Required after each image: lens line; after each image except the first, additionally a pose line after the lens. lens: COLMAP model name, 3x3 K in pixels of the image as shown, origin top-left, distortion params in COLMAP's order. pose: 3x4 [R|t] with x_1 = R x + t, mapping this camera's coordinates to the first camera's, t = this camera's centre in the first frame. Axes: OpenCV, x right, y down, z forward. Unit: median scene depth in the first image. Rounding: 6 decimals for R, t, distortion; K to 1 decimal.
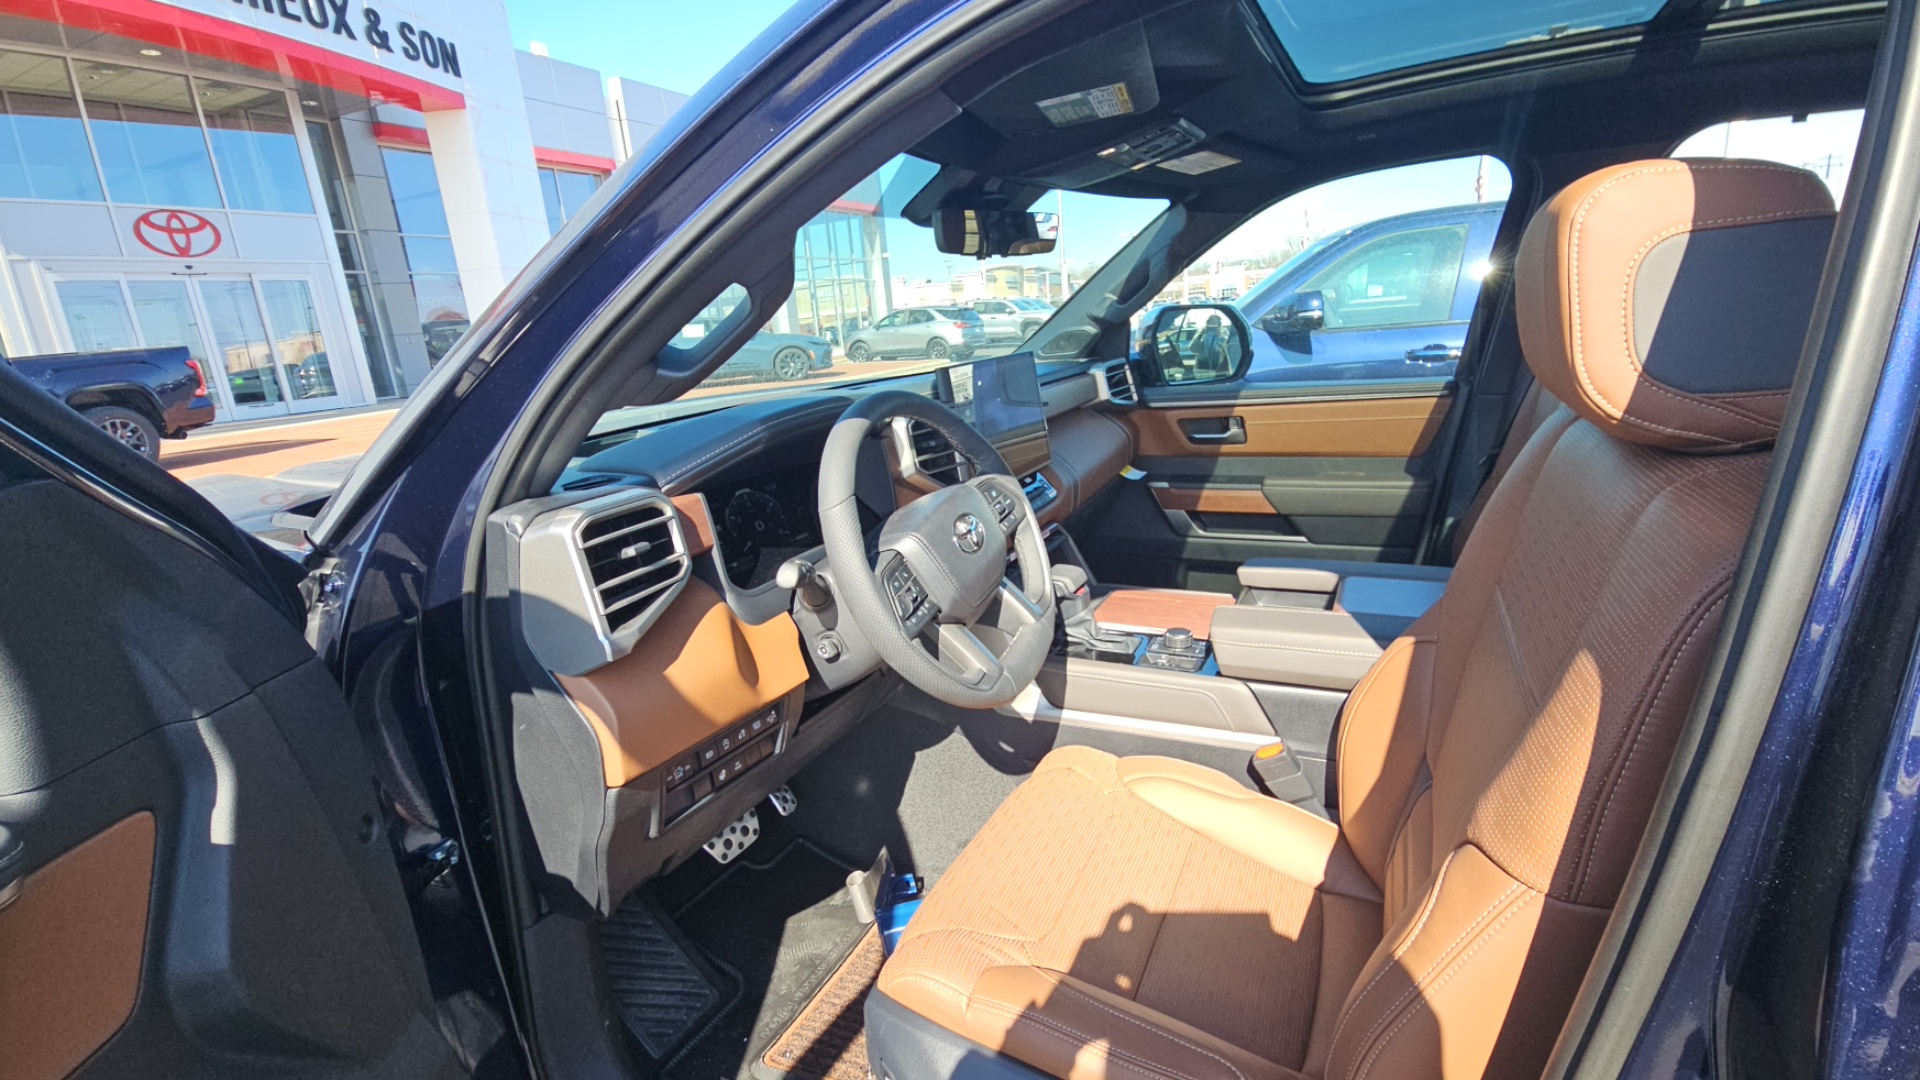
lens RADIAL K [[855.7, 0, 979.9], [0, 855.7, 544.3], [0, 0, 1]] dist [0.008562, -0.006888]
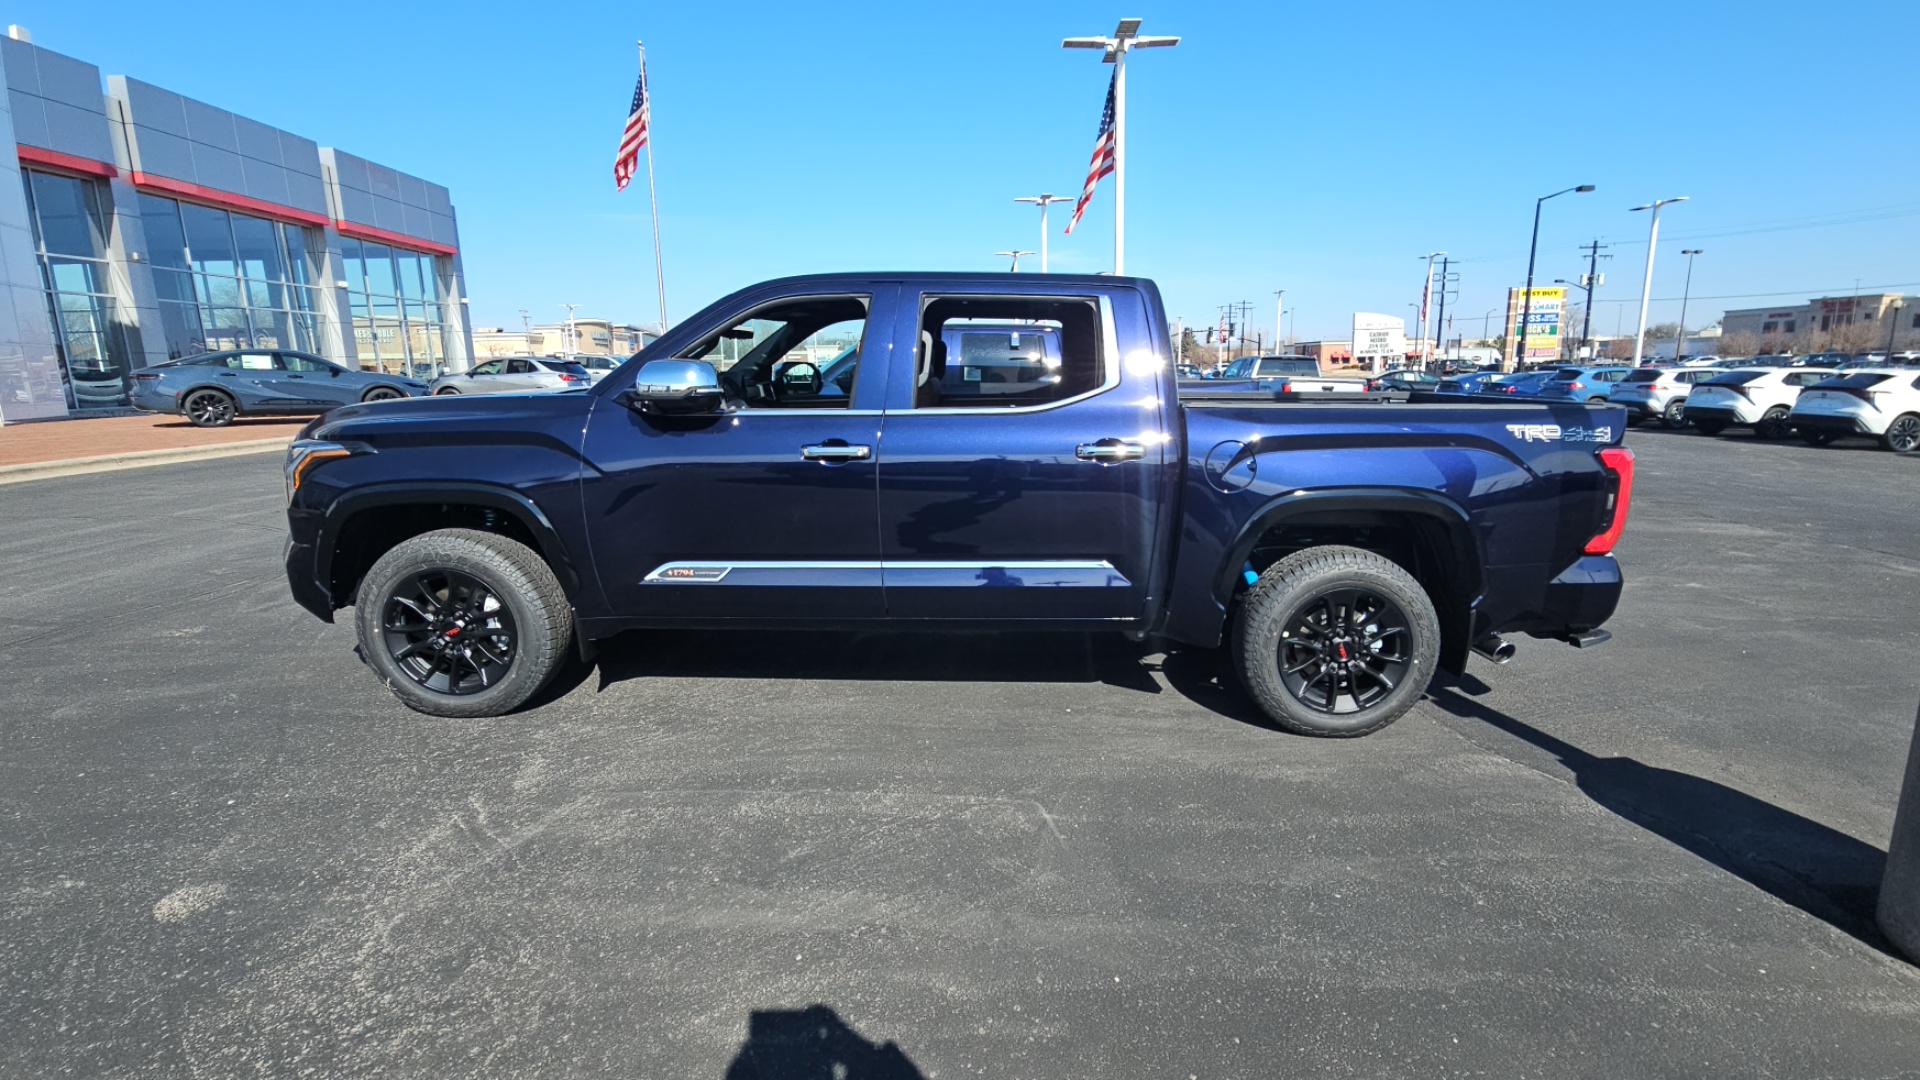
lens RADIAL K [[856.0, 0, 981.0], [0, 856.0, 546.8], [0, 0, 1]] dist [0.003673, -0.003714]
pose [[0.898647, -0.026380, 0.437878, -0.043256], [0.058480, 0.996485, -0.059983, 0.050353], [-0.434756, 0.079510, 0.897031, -0.164235]]
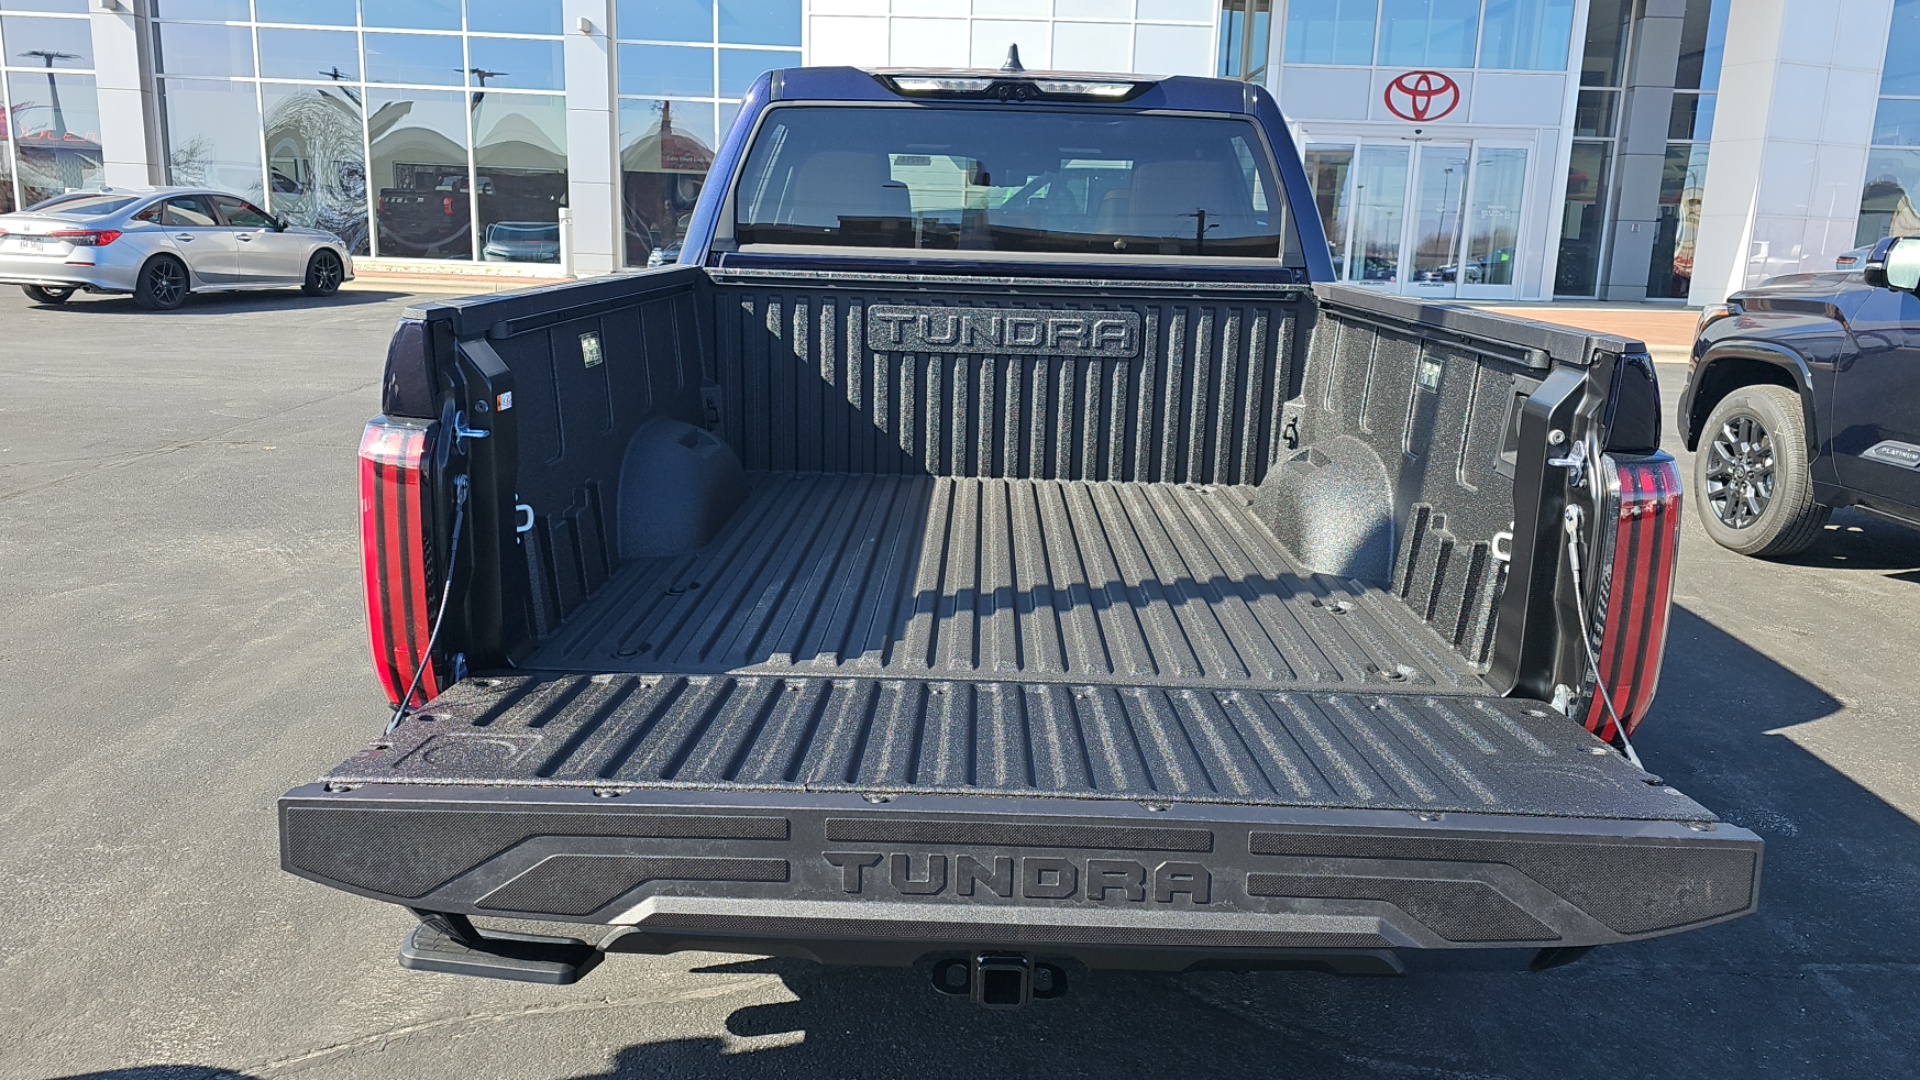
lens RADIAL K [[1385.0, 0, 974.8], [0, 1385.0, 536.0], [0, 0, 1]] dist [0.025815, -0.002311]
pose [[0.427501, 0.274375, -0.861372, 0.276228], [-0.293189, 0.943407, 0.154996, 0.004147], [0.855151, 0.186284, 0.483751, -0.071381]]
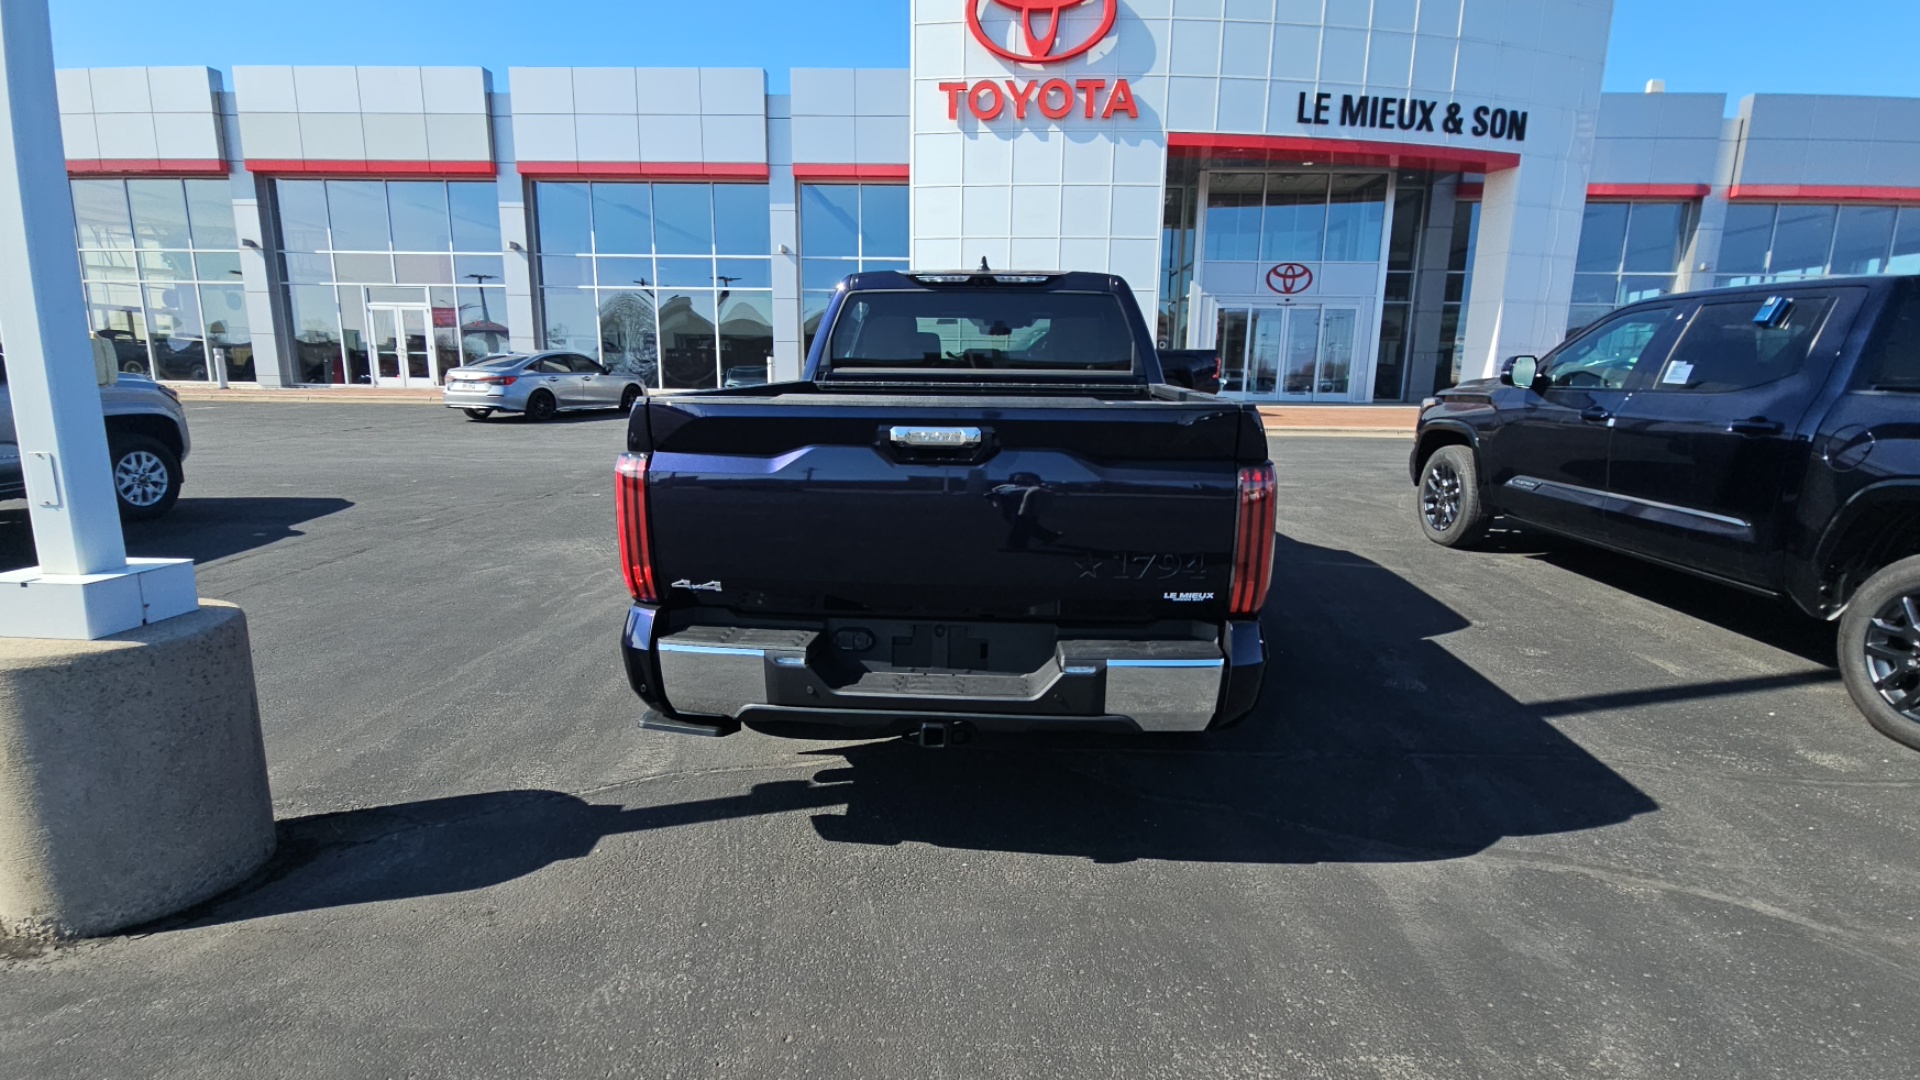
lens RADIAL K [[856.0, 0, 981.0], [0, 856.0, 546.8], [0, 0, 1]] dist [0.003673, -0.003714]
pose [[0.381516, 0.262422, -0.886330, 0.306581], [-0.277366, 0.947171, 0.161045, 0.002581], [0.881767, 0.184397, 0.434147, -0.066269]]
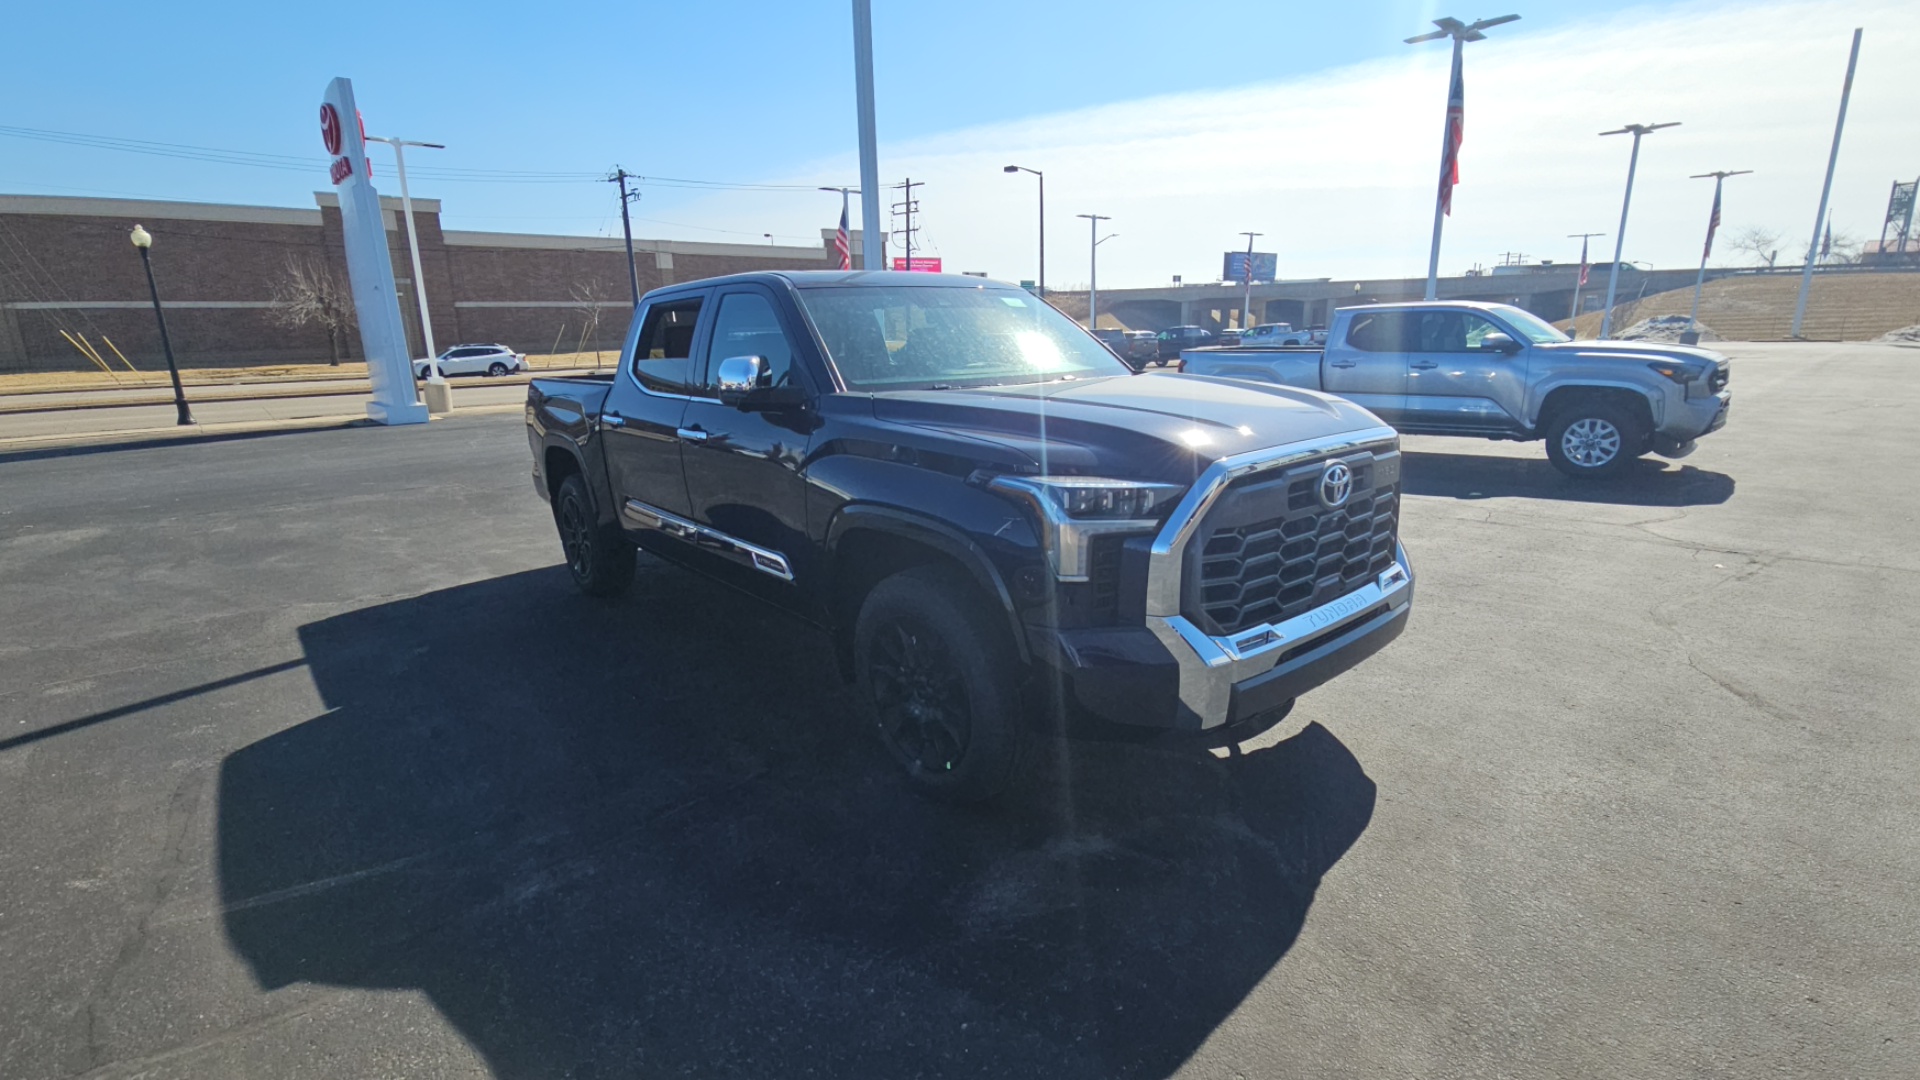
lens RADIAL K [[855.7, 0, 979.9], [0, 855.7, 544.3], [0, 0, 1]] dist [0.008562, -0.006888]
pose [[-0.917924, -0.008027, 0.396674, -0.091201], [0.183776, 0.877471, 0.443024, -0.067769], [-0.351627, 0.479562, -0.803977, 0.260792]]
